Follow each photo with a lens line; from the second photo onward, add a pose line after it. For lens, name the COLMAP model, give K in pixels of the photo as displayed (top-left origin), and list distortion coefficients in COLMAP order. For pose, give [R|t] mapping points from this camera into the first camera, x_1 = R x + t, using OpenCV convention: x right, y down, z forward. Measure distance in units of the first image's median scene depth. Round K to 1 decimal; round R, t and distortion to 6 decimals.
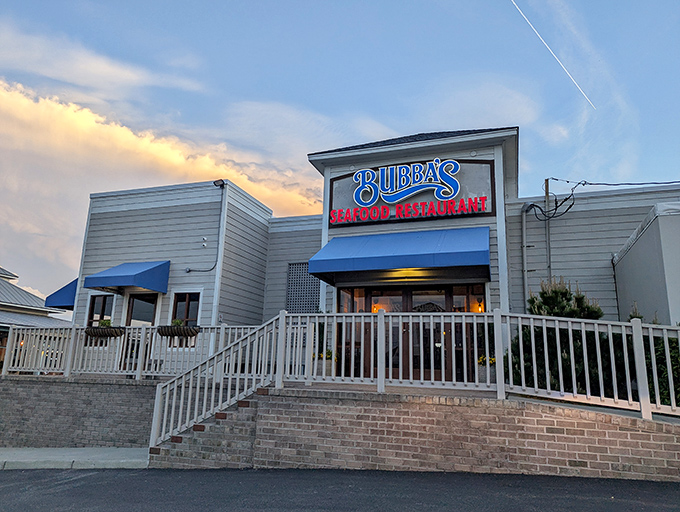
lens RADIAL K [[488.1, 0, 341.4], [0, 488.1, 259.2], [0, 0, 1]] dist [0.067616, -0.007726]
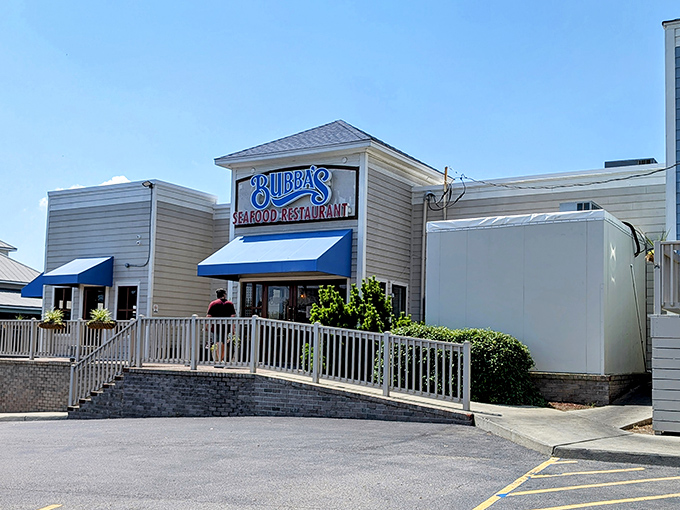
lens RADIAL K [[799.2, 0, 339.9], [0, 799.2, 256.2], [0, 0, 1]] dist [0.008209, 0.000000]
pose [[0.977697, -0.030357, -0.207816, 0.589881], [0.051593, 0.993893, 0.097539, -0.167018], [0.203586, -0.106086, 0.973293, -0.716541]]
